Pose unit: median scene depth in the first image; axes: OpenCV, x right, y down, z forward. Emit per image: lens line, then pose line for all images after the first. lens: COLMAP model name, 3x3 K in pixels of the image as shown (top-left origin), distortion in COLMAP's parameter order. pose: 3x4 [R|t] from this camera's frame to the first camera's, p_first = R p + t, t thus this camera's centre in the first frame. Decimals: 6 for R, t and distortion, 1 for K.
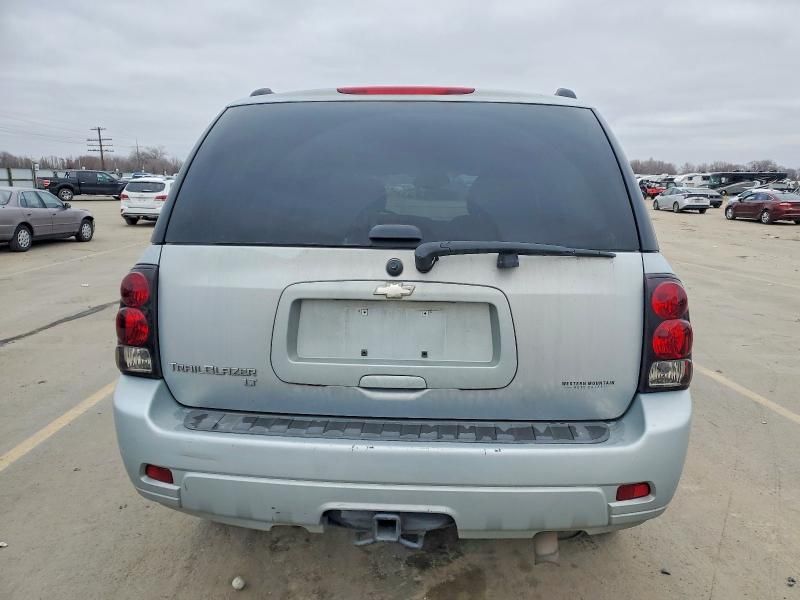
lens RADIAL K [[668.6, 0, 400.0], [0, 668.6, 300.0], [0, 0, 1]] dist [0.007700, 0.007881]
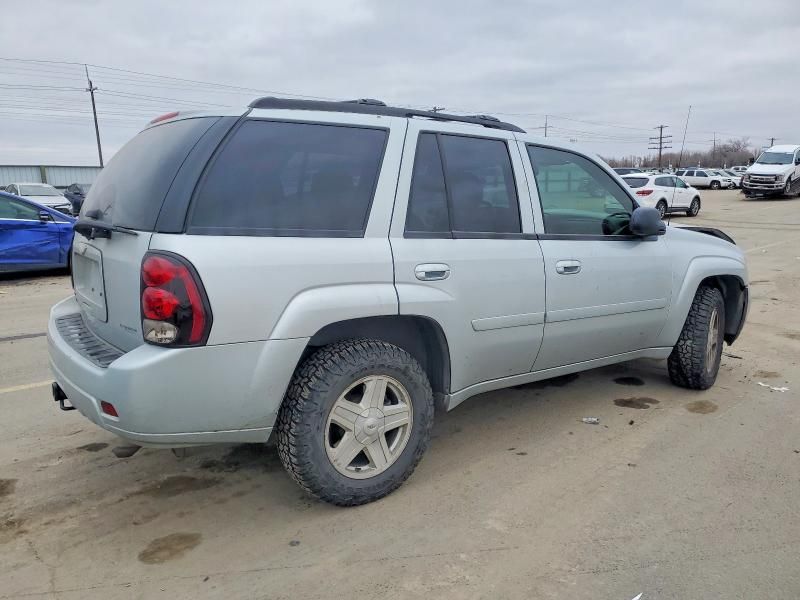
lens RADIAL K [[668.6, 0, 400.0], [0, 668.6, 300.0], [0, 0, 1]] dist [0.007700, 0.007881]
pose [[0.601335, 0.107653, -0.791711, 0.116453], [-0.103004, 0.993058, 0.056796, -0.004569], [0.792330, 0.047396, 0.608249, 0.042788]]
